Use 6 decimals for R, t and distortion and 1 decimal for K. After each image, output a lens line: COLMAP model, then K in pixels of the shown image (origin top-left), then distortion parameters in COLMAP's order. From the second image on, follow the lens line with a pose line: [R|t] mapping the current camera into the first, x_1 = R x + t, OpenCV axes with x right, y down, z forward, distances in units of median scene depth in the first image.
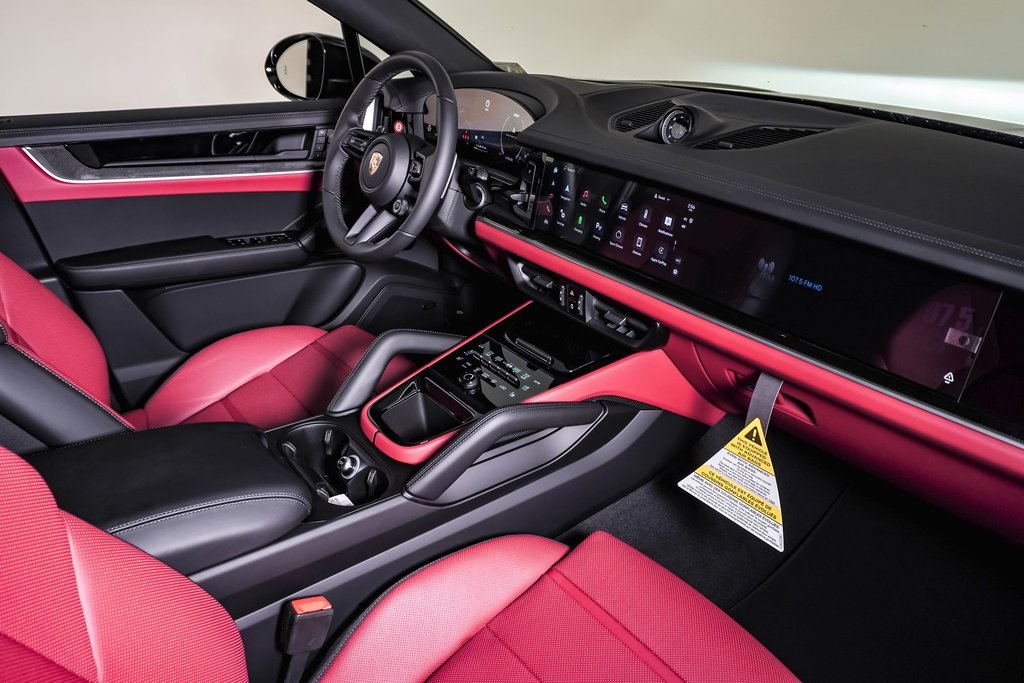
lens RADIAL K [[778.1, 0, 511.6], [0, 778.1, 338.7], [0, 0, 1]] dist [-0.014081, -0.001309]
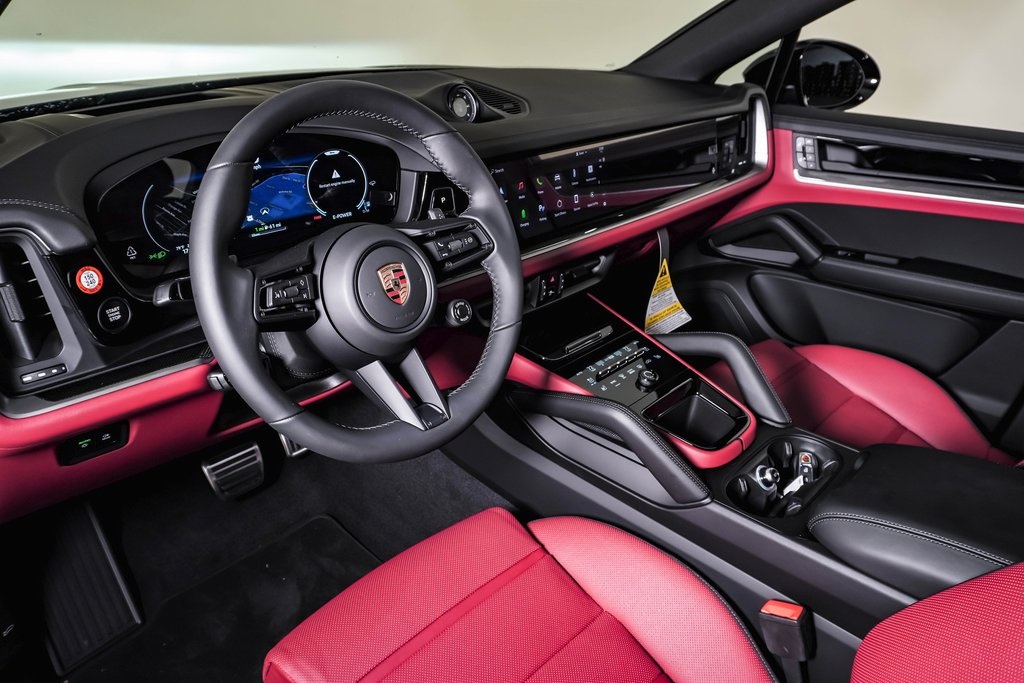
lens RADIAL K [[742.9, 0, 514.9], [0, 742.9, 341.6], [0, 0, 1]] dist [-0.050953, 0.024325]
pose [[-0.185631, -0.453499, 0.871711, -0.867162], [0.388765, 0.780848, 0.489017, -0.534817], [-0.902443, 0.429667, 0.031355, 1.167105]]
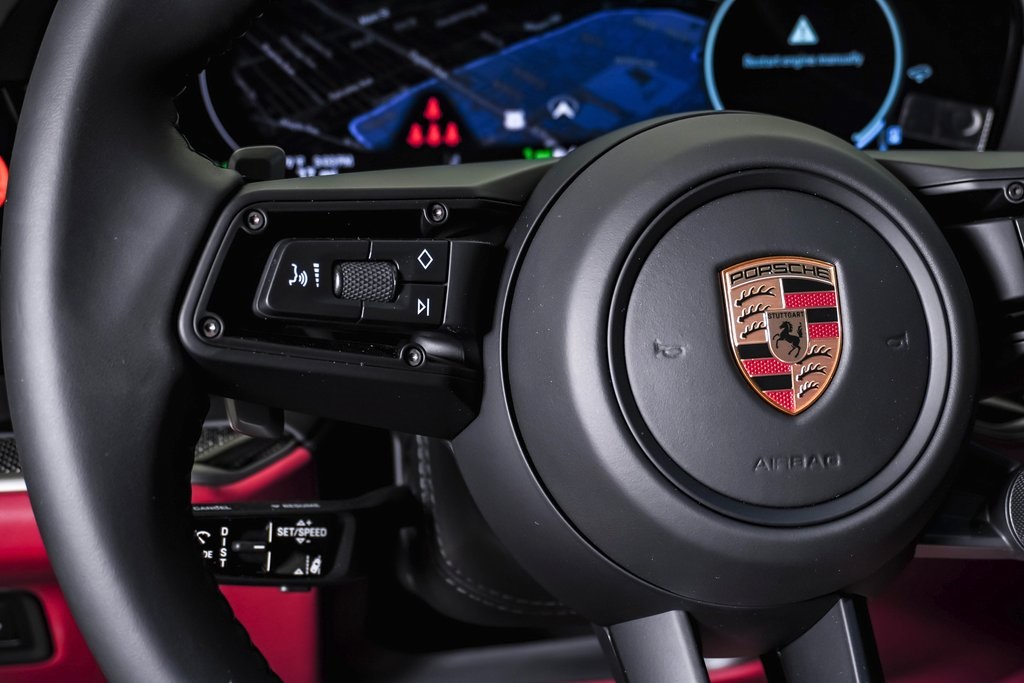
lens RADIAL K [[1377.6, 0, 516.9], [0, 1377.6, 338.5], [0, 0, 1]] dist [0.039589, 0.000000]
pose [[0.431842, -0.292272, 0.853282, -0.530703], [0.397055, 0.911044, 0.111110, -0.344034], [-0.809852, 0.290818, 0.509475, 1.150696]]
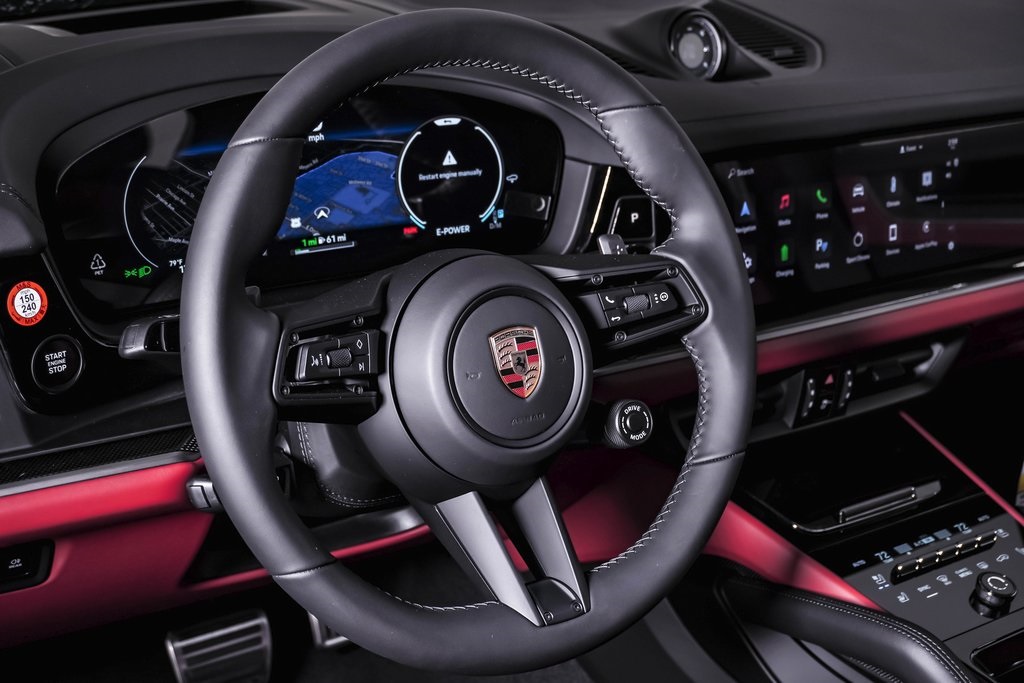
lens RADIAL K [[1463.7, 0, 505.6], [0, 1463.7, 336.9], [0, 0, 1]] dist [-0.005677, 0.000000]
pose [[0.047254, -0.380124, 0.923728, -0.935427], [0.382970, 0.860988, 0.334715, -0.557323], [-0.922552, 0.337943, 0.186261, 1.122826]]
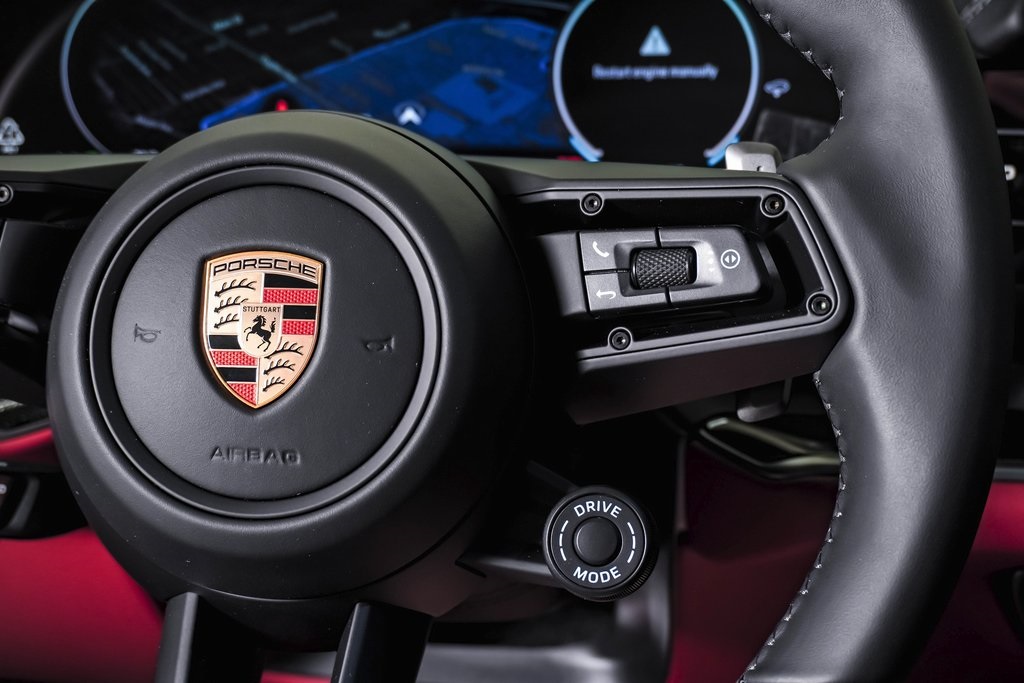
lens RADIAL K [[1377.6, 0, 513.7], [0, 1377.6, 334.4], [0, 0, 1]] dist [0.039589, 0.000000]
pose [[0.687626, -0.233463, 0.687507, -0.409205], [0.339295, 0.940468, -0.019990, -0.254644], [-0.641911, 0.247013, 0.725903, 0.987075]]
